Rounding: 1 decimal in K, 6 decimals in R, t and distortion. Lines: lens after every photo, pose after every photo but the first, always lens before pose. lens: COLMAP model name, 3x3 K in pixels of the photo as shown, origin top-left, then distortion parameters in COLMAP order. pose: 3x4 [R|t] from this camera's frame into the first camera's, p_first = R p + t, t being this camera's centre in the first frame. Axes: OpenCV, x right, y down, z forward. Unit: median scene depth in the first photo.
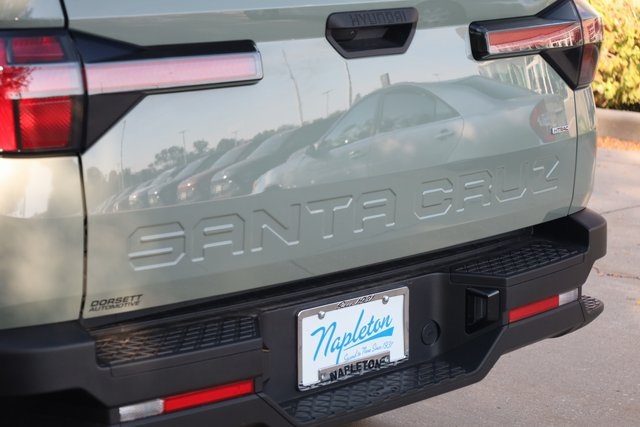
lens RADIAL K [[1731.6, 0, 319.2], [0, 1731.6, 210.5], [0, 0, 1]] dist [-0.043769, 0.000000]
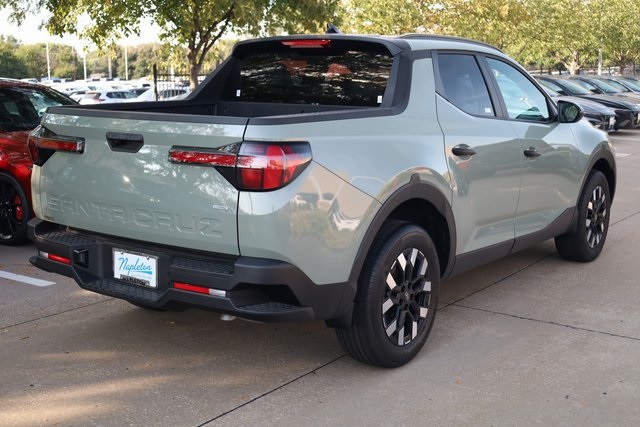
lens RADIAL K [[830.0, 0, 319.8], [0, 830.0, 211.0], [0, 0, 1]] dist [0.005419, 0.000000]
pose [[0.165685, 0.162843, -0.972641, 1.184384], [-0.189980, 0.973069, 0.130553, -0.206047], [0.967707, 0.163152, 0.192160, 1.015676]]
